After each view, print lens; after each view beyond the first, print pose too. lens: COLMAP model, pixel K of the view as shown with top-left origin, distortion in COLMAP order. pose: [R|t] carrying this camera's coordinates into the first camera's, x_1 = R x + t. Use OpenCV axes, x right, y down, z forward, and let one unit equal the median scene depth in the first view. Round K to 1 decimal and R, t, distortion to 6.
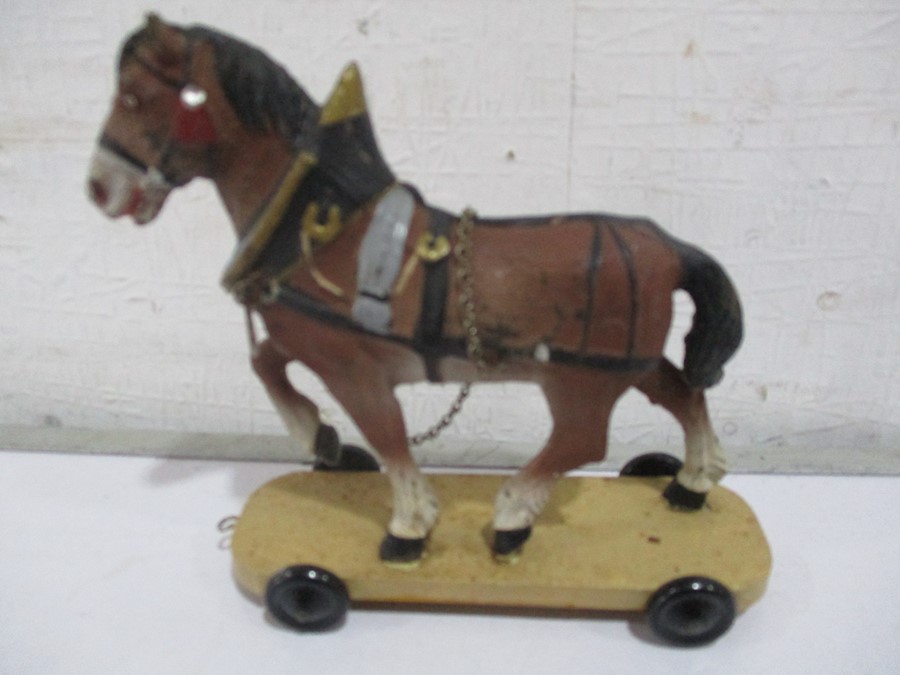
lens RADIAL K [[767.3, 0, 450.0], [0, 767.3, 337.5], [0, 0, 1]] dist [0.005909, -0.005346]
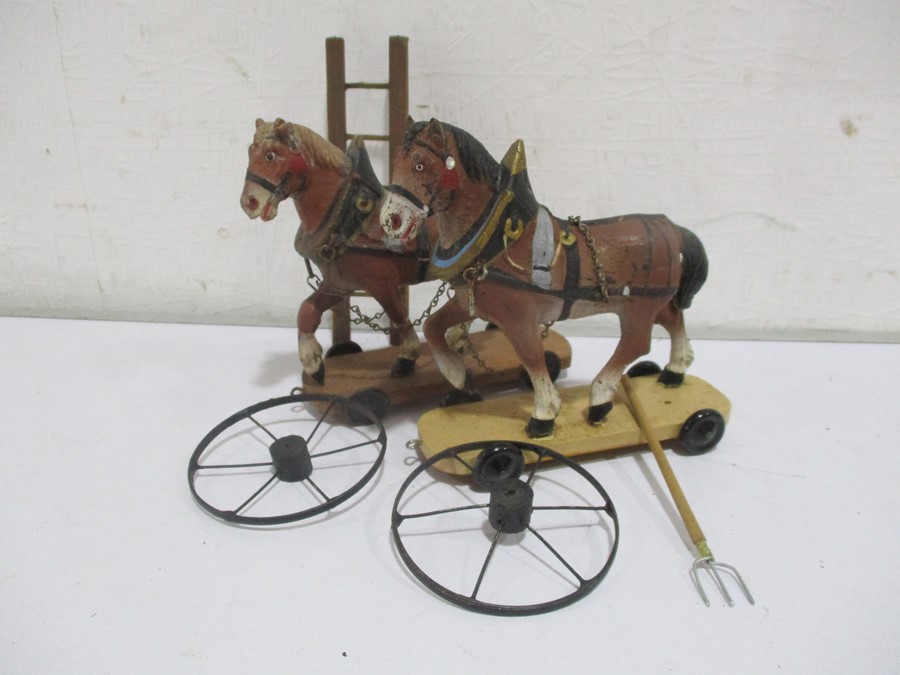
lens RADIAL K [[767.3, 0, 450.0], [0, 767.3, 337.5], [0, 0, 1]] dist [0.005909, -0.005346]
pose [[0.937484, -0.126397, 0.324265, -0.885652], [0.147843, 0.988107, -0.042271, 0.146005], [-0.315065, 0.087568, 0.945021, -0.587943]]
